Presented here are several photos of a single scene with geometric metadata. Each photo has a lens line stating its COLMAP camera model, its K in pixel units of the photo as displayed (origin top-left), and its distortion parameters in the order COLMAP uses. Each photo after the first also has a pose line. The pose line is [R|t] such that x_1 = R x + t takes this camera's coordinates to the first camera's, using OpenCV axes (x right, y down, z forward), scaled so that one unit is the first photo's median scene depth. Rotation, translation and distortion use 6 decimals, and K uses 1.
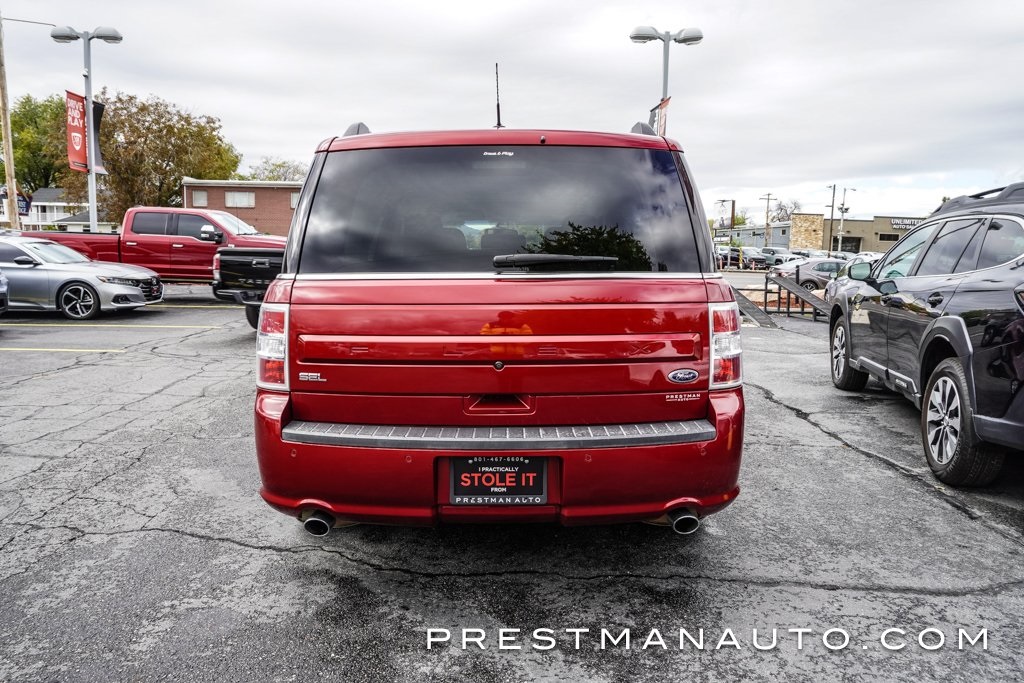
lens RADIAL K [[733.3, 0, 493.8], [0, 733.3, 338.7], [0, 0, 1]] dist [-0.043169, 0.004958]
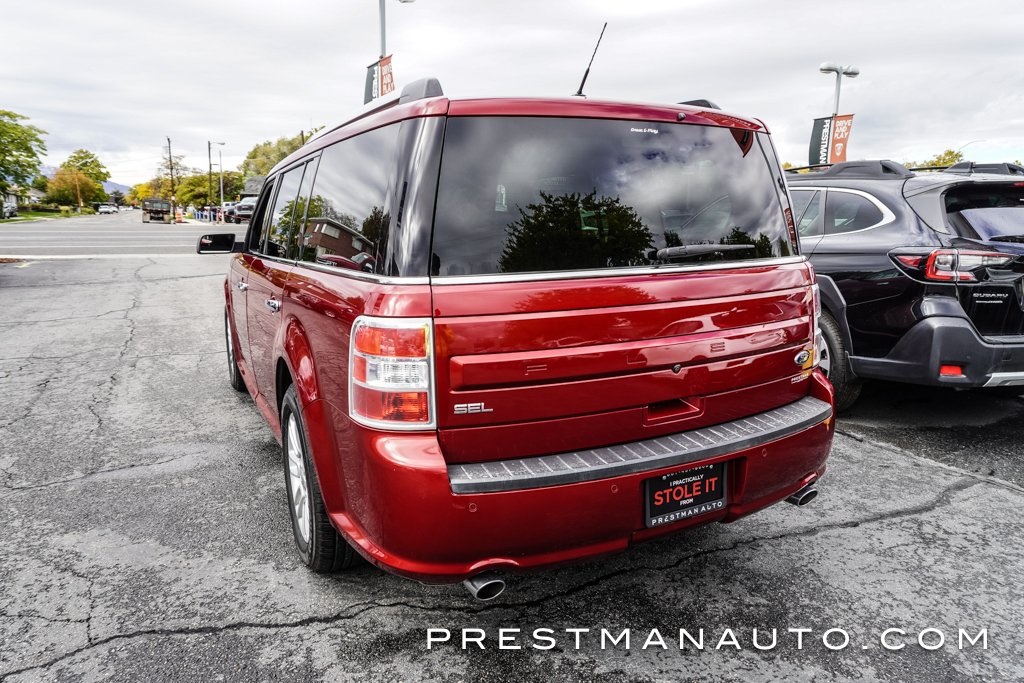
lens RADIAL K [[709.8, 0, 512.0], [0, 709.8, 341.5], [0, 0, 1]] dist [-0.036661, 0.026250]
pose [[0.885706, -0.094388, 0.454550, -0.500310], [0.062377, 0.994431, 0.084952, -0.074176], [-0.460037, -0.046889, 0.886661, 0.274515]]
